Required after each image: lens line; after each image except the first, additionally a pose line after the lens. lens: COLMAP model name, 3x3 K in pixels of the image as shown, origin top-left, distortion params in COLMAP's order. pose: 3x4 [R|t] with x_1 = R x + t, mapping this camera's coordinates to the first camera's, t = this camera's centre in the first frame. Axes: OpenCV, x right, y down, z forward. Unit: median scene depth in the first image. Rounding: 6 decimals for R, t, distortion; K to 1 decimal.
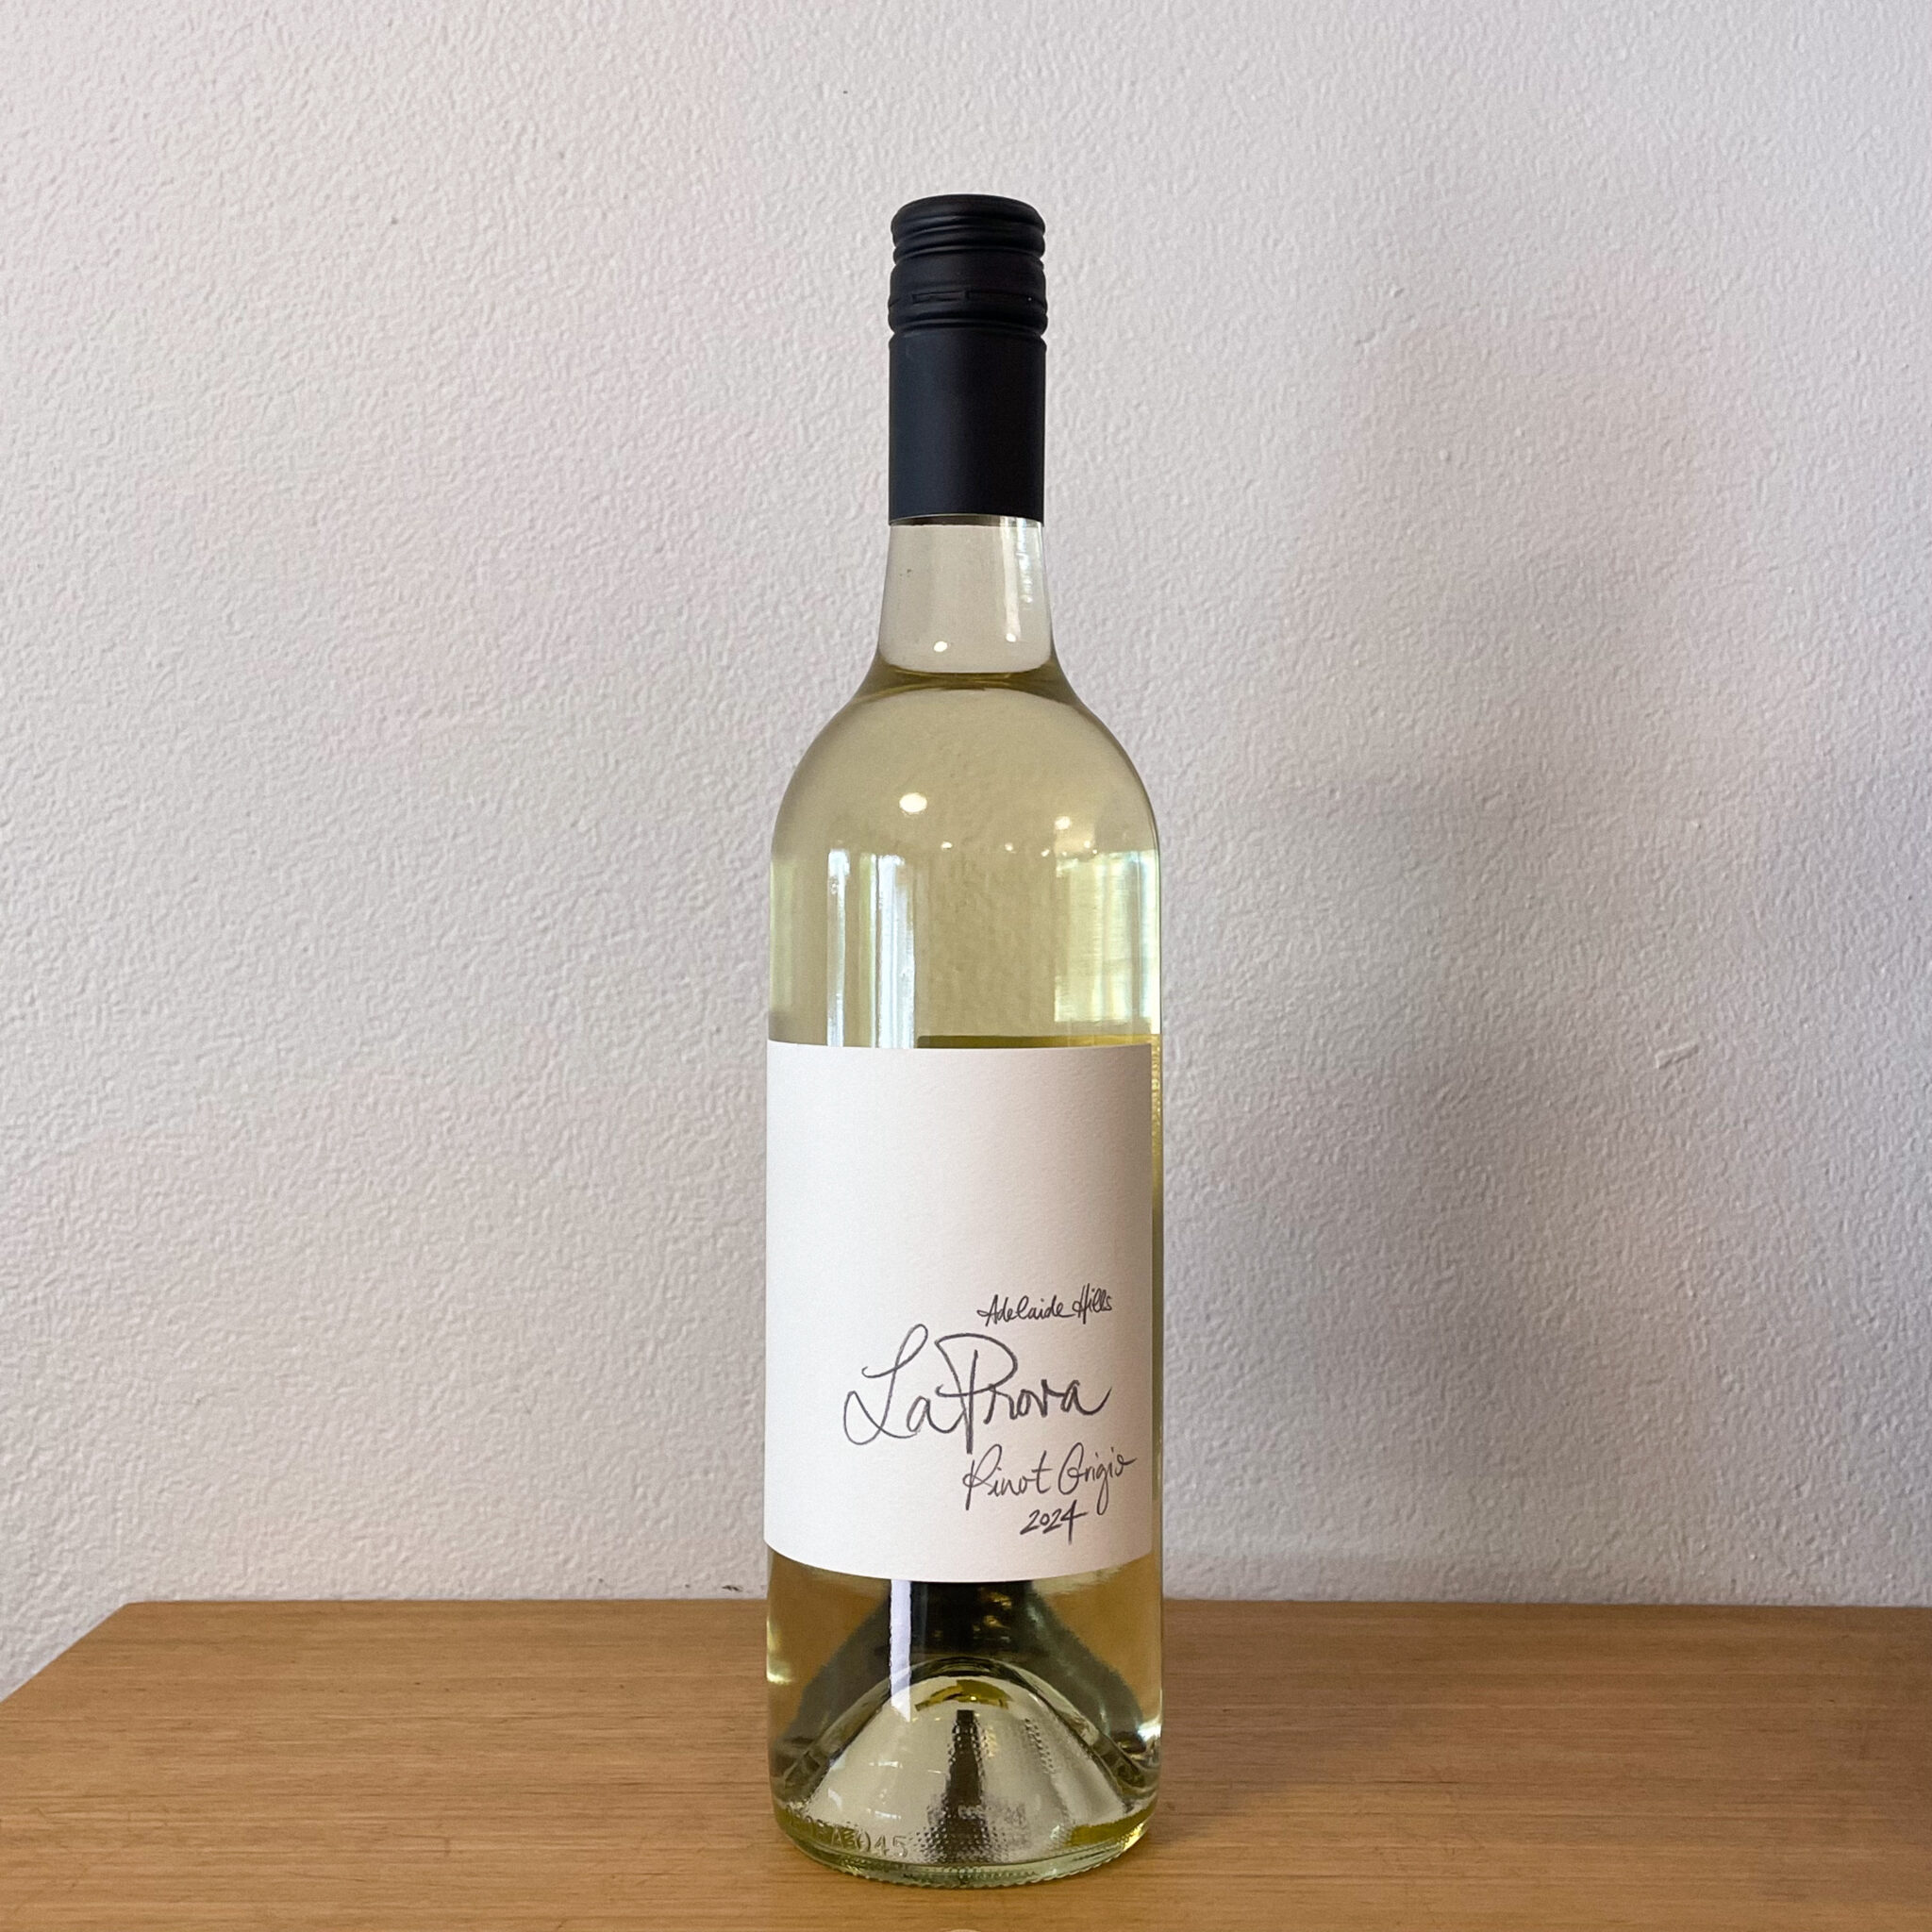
lens RADIAL K [[2764.2, 0, 1000.9], [0, 2764.2, 903.6], [0, 0, 1]] dist [0.022596, 0.000000]
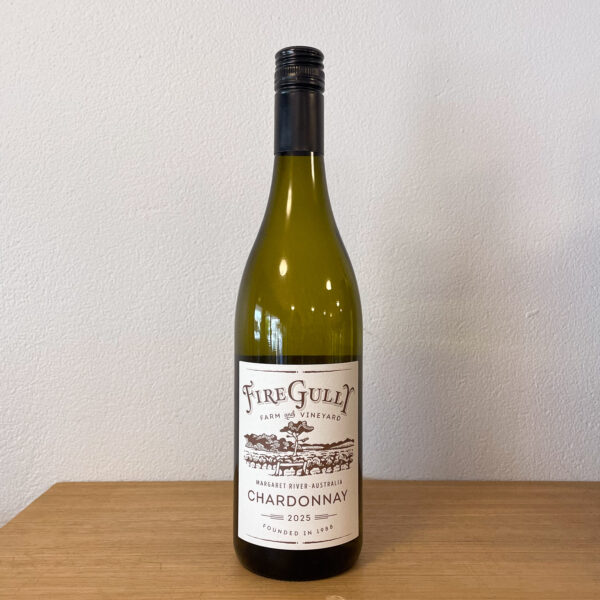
lens RADIAL K [[744.7, 0, 311.8], [0, 744.7, 282.6], [0, 0, 1]] dist [0.019071, 0.000000]
pose [[0.999771, 0.001058, 0.021353, -0.035929], [-0.000999, 0.999996, -0.002768, 0.020748], [-0.021356, 0.002746, 0.999768, 0.121217]]
